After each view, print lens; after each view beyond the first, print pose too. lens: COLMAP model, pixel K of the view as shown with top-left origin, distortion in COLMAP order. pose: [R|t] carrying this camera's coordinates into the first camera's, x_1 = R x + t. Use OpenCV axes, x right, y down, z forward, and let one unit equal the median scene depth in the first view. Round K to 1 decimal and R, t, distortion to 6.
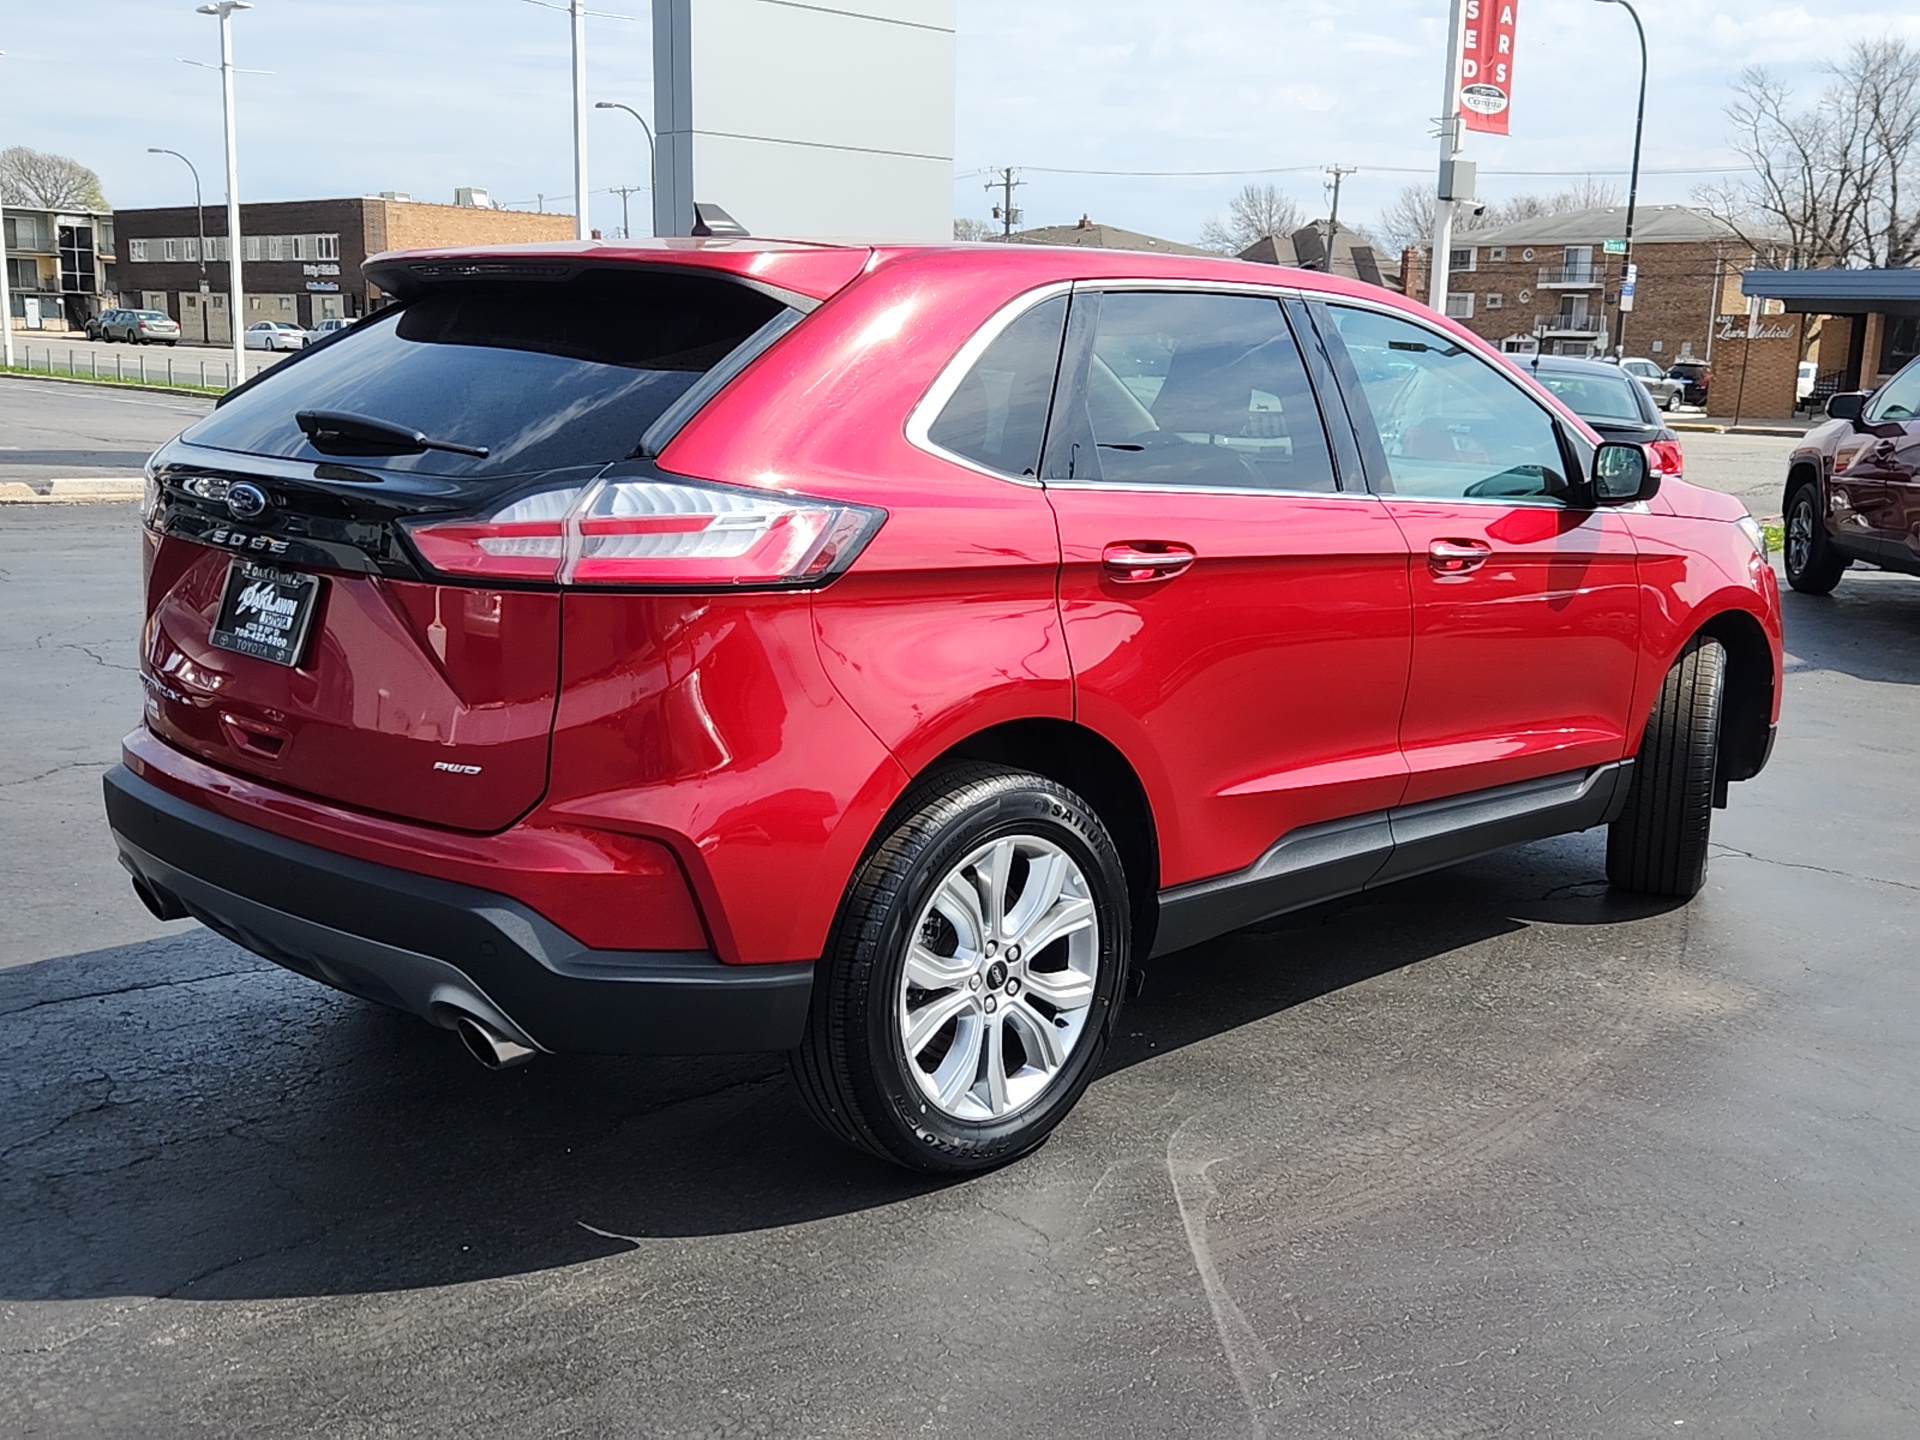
lens RADIAL K [[1995.2, 0, 959.0], [0, 1995.2, 722.2], [0, 0, 1]] dist [0.054557, 0.000000]
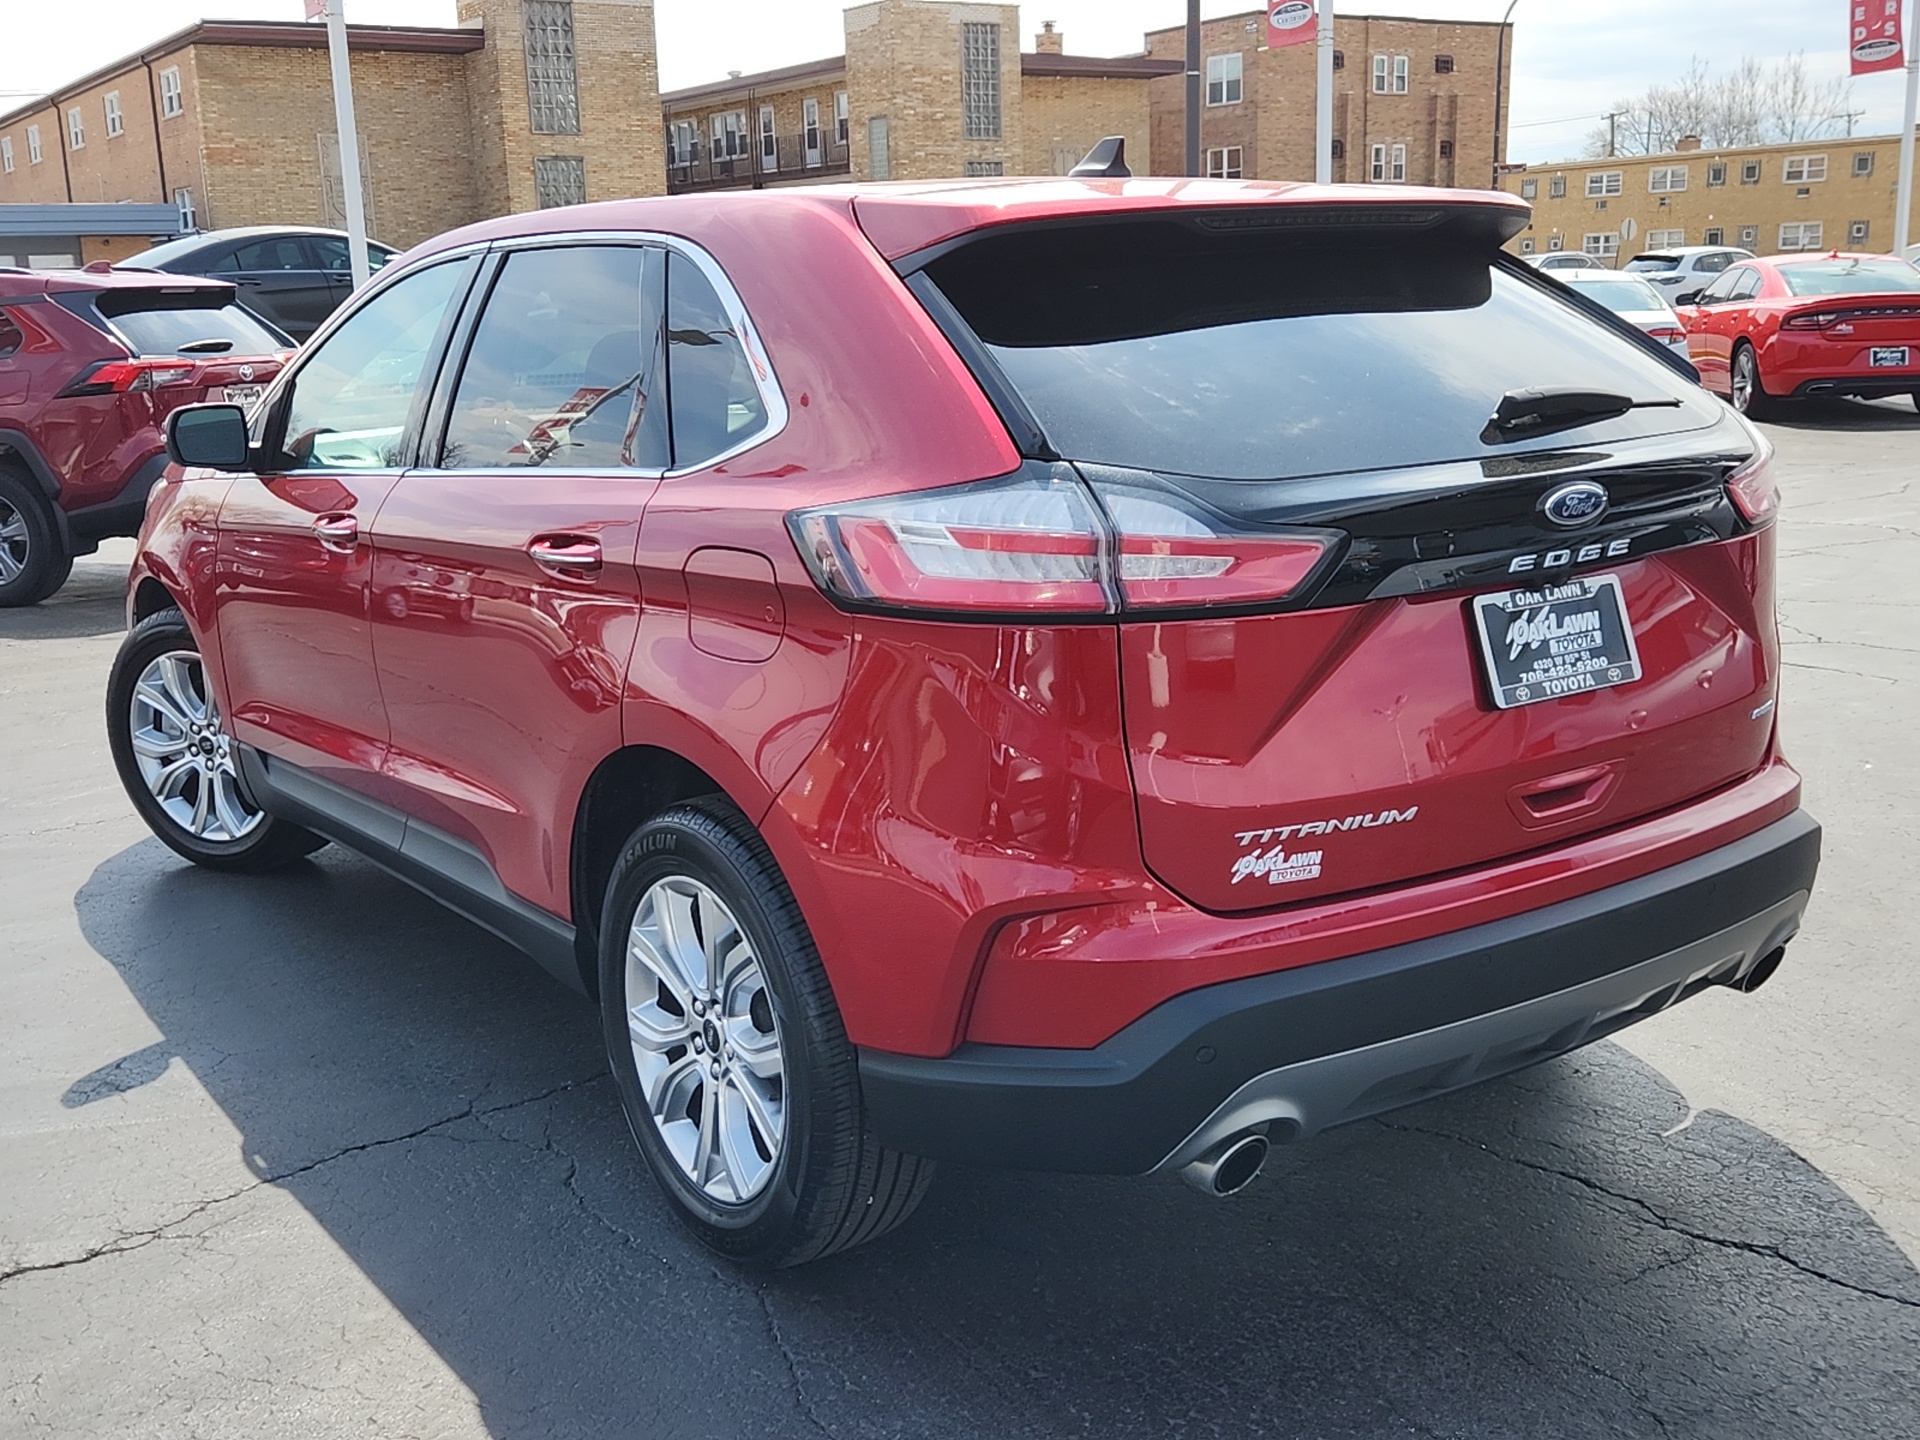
lens RADIAL K [[1995.2, 0, 972.5], [0, 1995.2, 735.1], [0, 0, 1]] dist [0.054557, 0.000000]
pose [[0.184795, -0.254240, 0.949322, -1.097369], [0.223084, 0.951595, 0.211423, -0.227670], [-0.957123, 0.172709, 0.232567, 0.976326]]
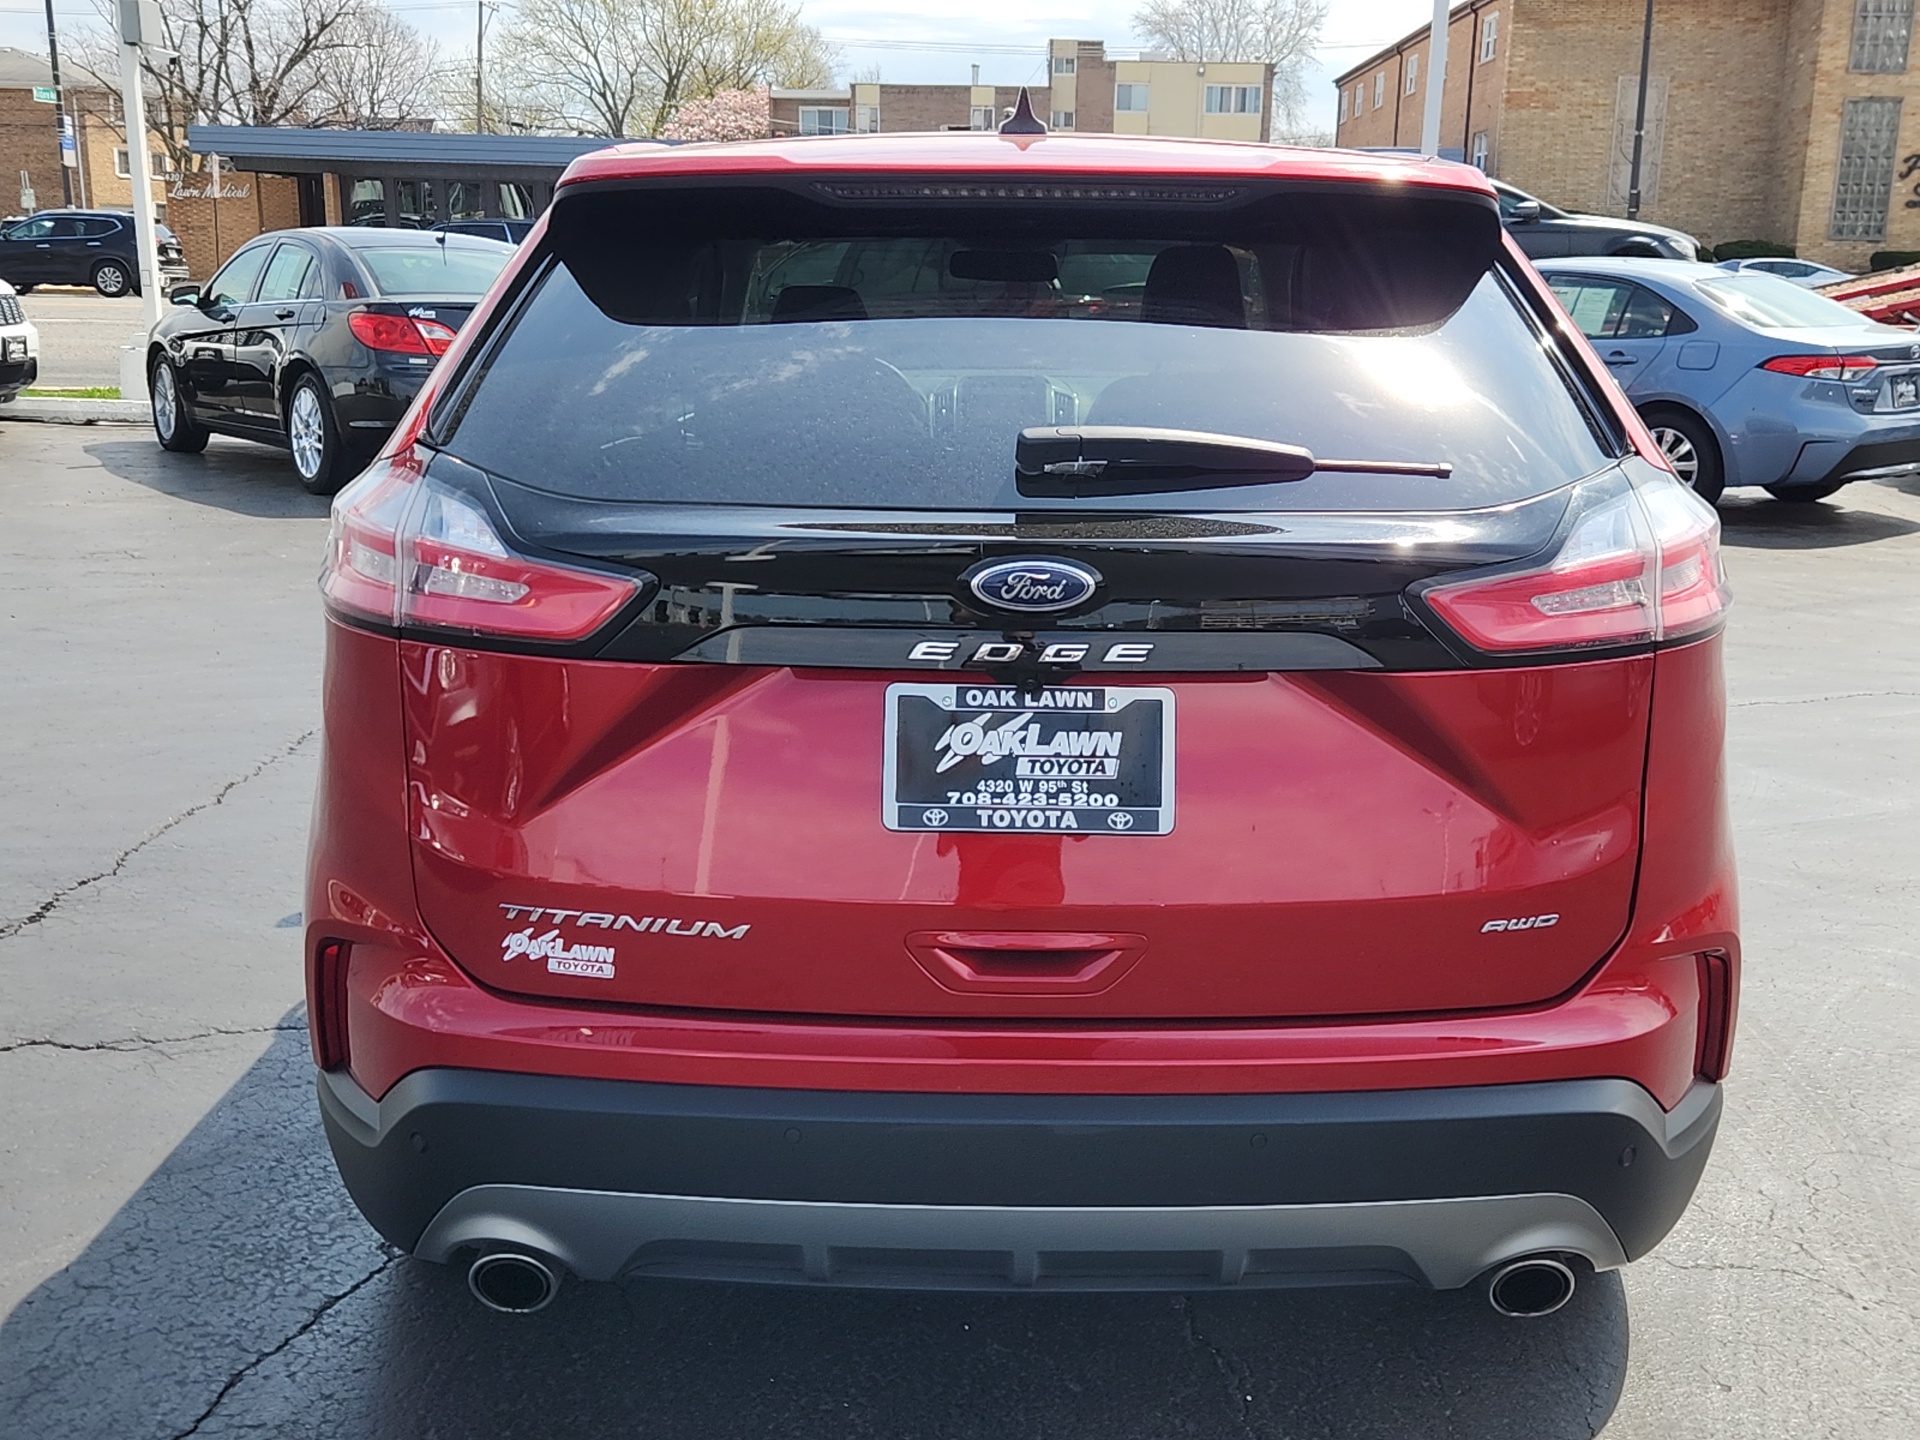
lens RADIAL K [[1995.2, 0, 957.3], [0, 1995.2, 727.0], [0, 0, 1]] dist [0.054557, 0.000000]
pose [[0.713865, -0.185607, 0.675238, -0.726842], [0.137529, 0.982616, 0.124702, -0.135435], [-0.686646, 0.003844, 0.726982, 0.528702]]
